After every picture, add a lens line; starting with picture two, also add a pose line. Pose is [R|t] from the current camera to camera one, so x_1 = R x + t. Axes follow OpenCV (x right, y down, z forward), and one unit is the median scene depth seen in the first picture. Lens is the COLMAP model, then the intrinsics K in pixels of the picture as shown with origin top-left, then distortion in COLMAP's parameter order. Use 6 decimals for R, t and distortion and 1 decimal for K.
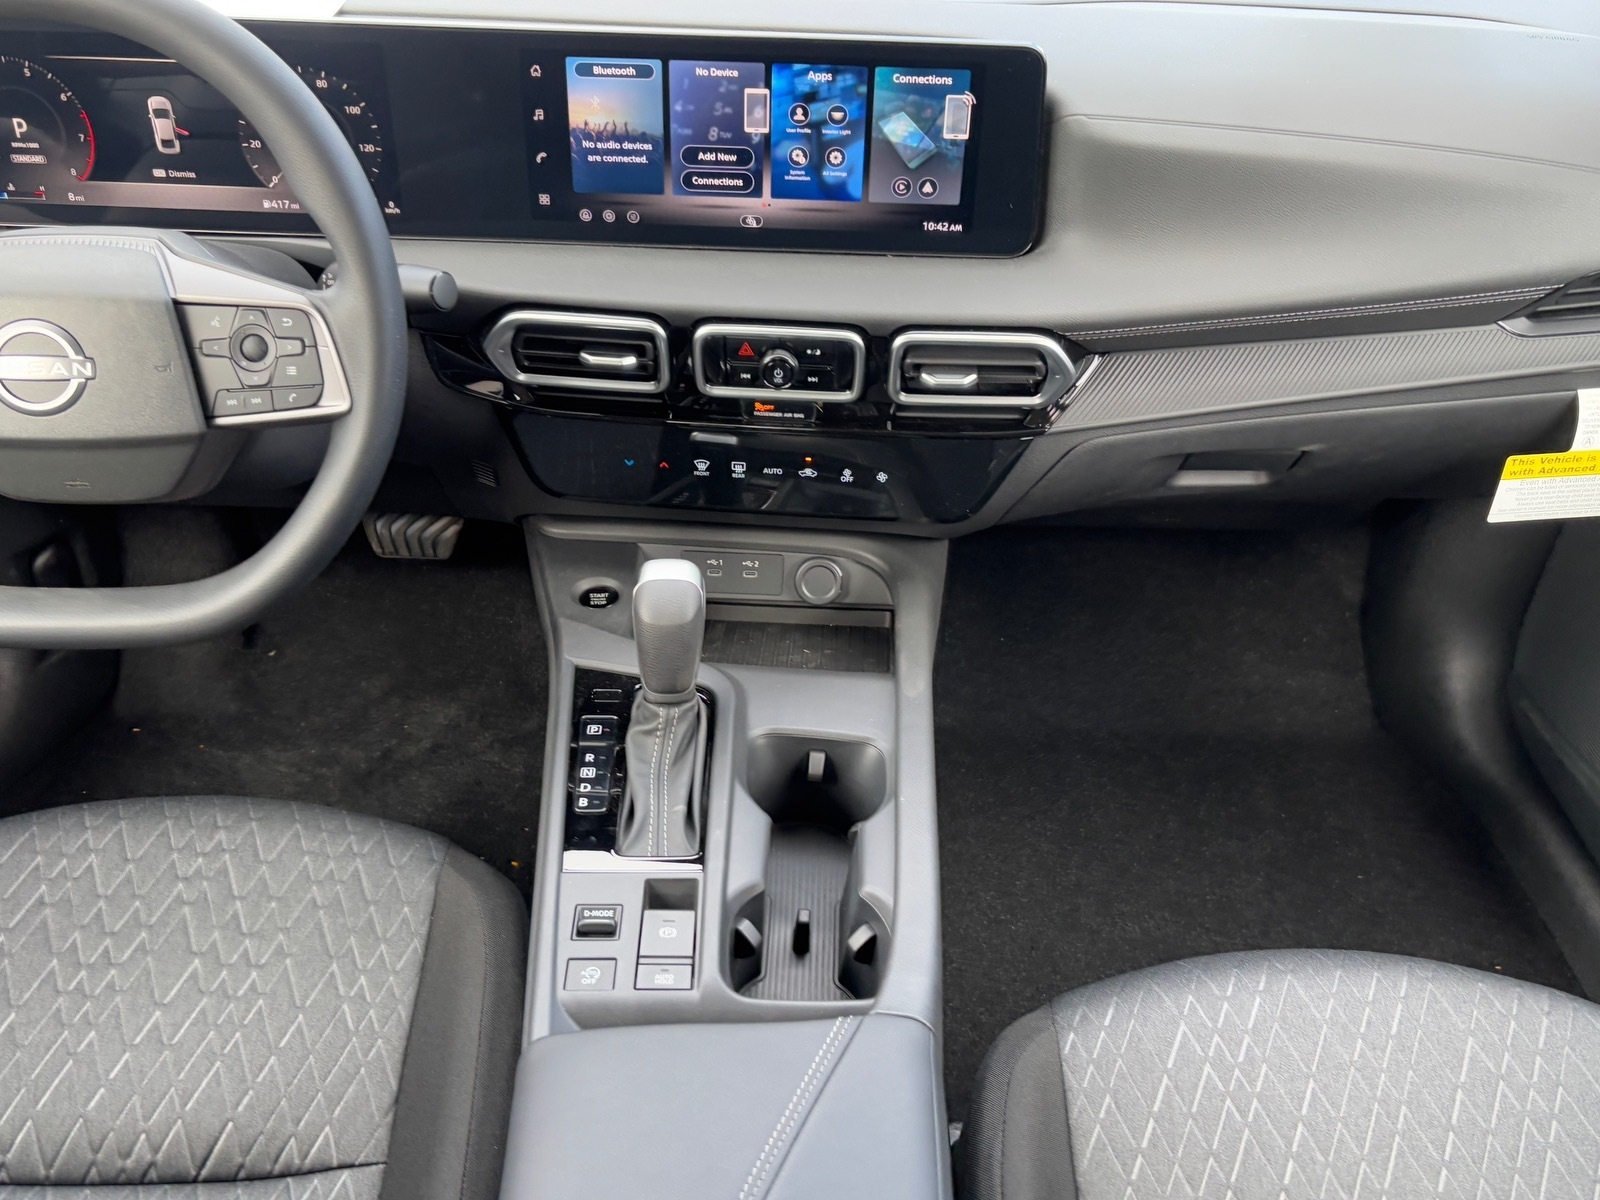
lens RADIAL K [[1457.3, 0, 806.8], [0, 1457.3, 606.9], [0, 0, 1]] dist [0.008609, 0.002568]
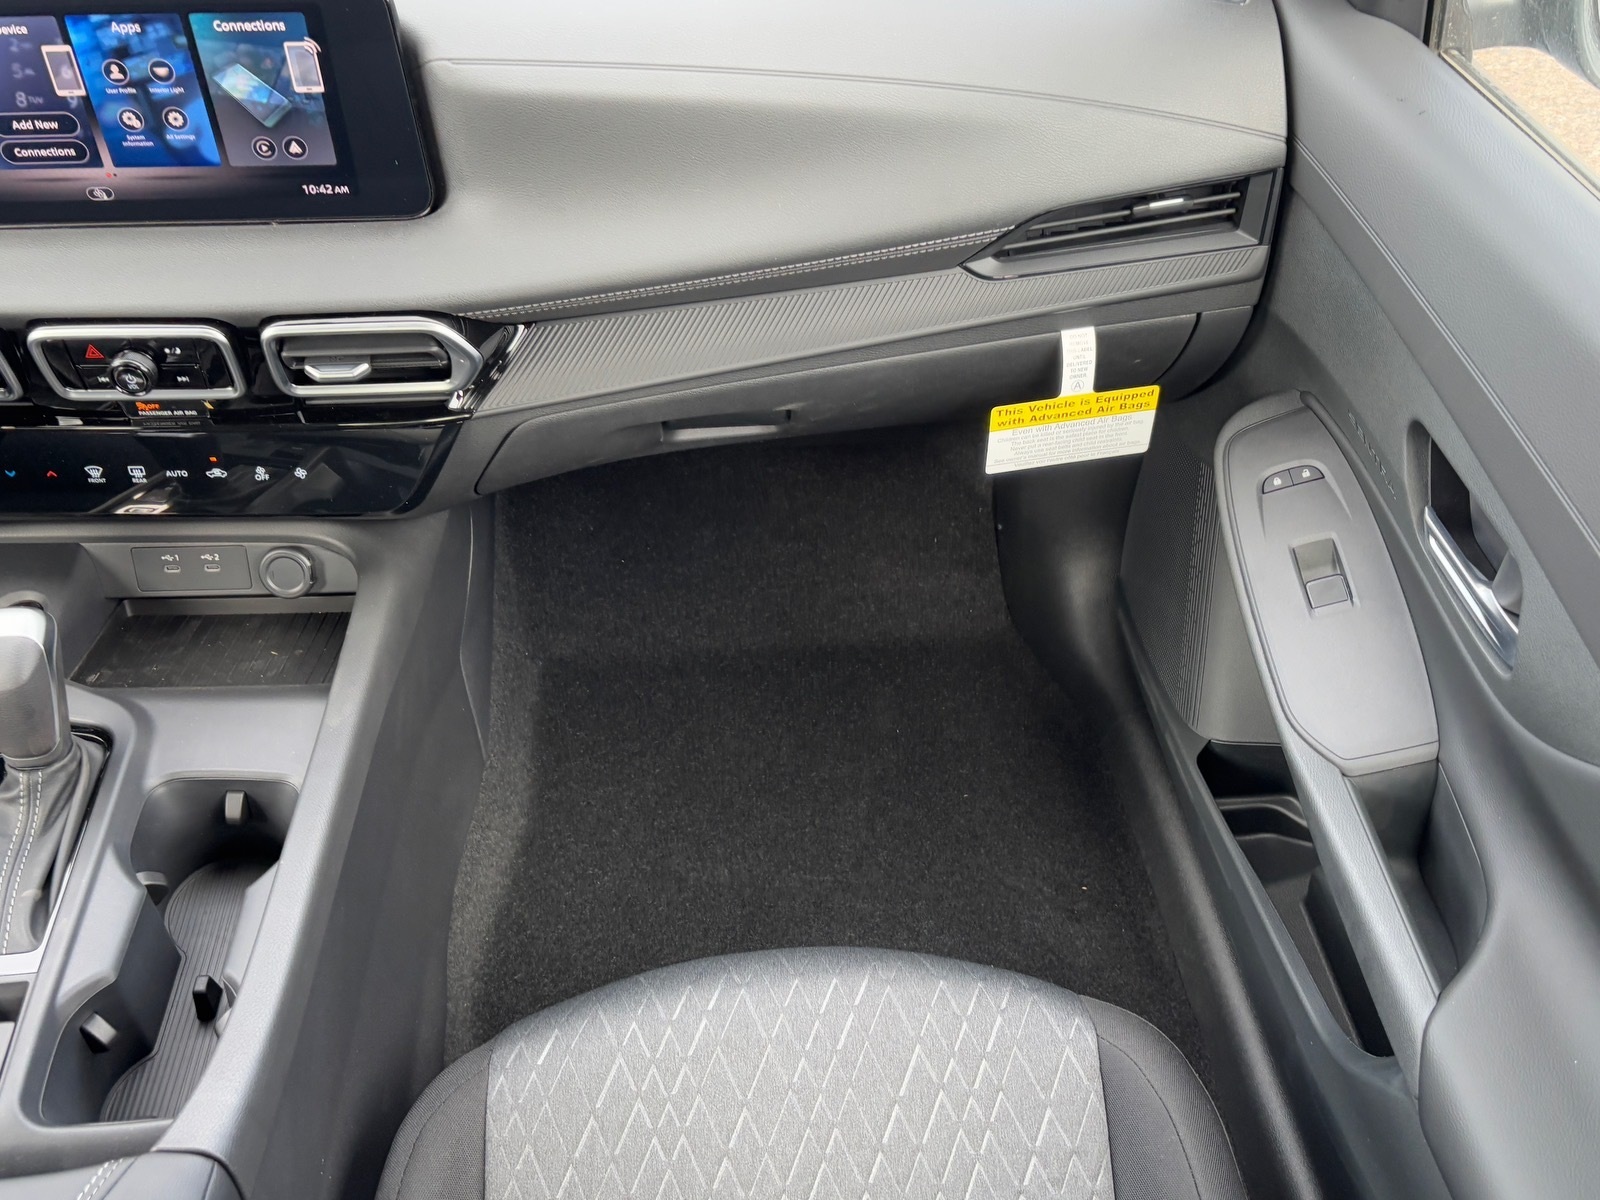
lens RADIAL K [[1442.0, 0, 808.7], [0, 1442.0, 596.4], [0, 0, 1]] dist [0.060727, -0.079542]
pose [[0.996795, -0.067385, 0.043125, 0.339176], [0.060417, 0.987386, 0.146352, -0.134700], [-0.052443, -0.143277, 0.988292, 0.091756]]
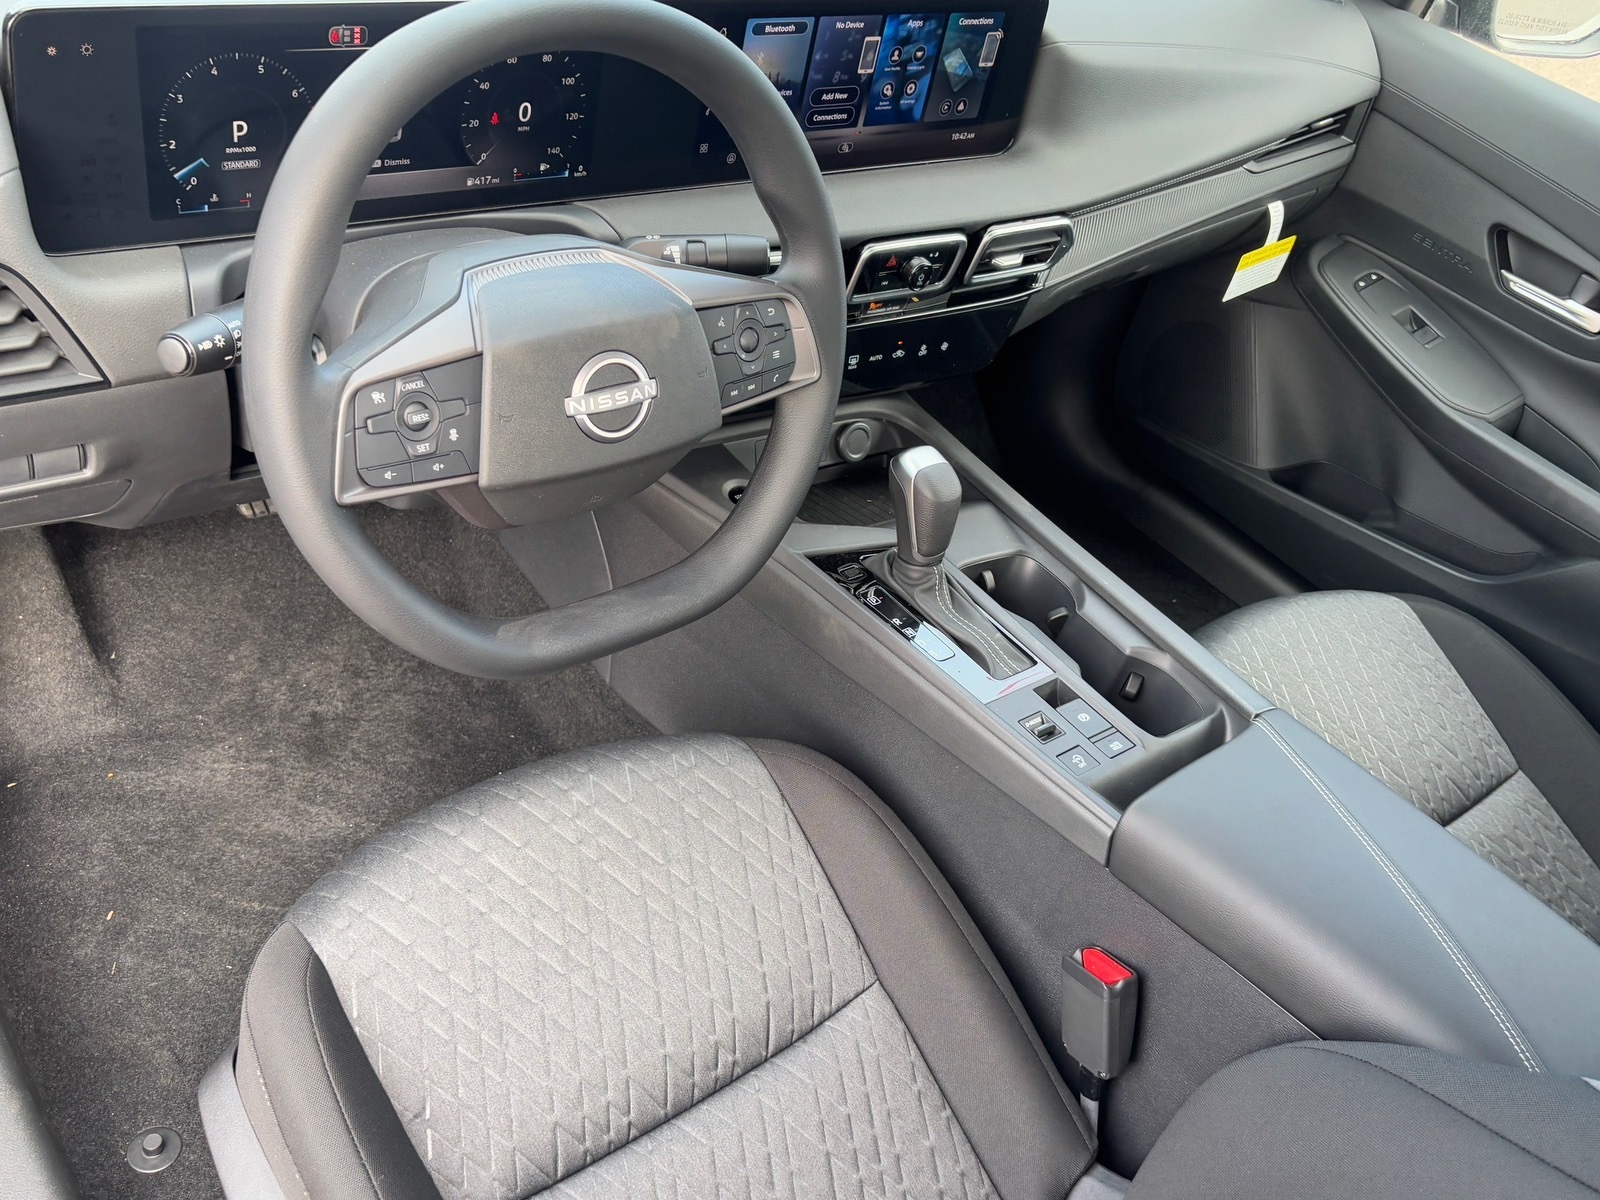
lens RADIAL K [[1491.0, 0, 796.7], [0, 1491.0, 606.4], [0, 0, 1]] dist [0.013050, -0.015827]
pose [[0.777155, -0.278003, 0.564575, -0.871915], [0.187192, 0.958647, 0.214373, -0.182627], [-0.600824, -0.060917, 0.797057, 0.053896]]
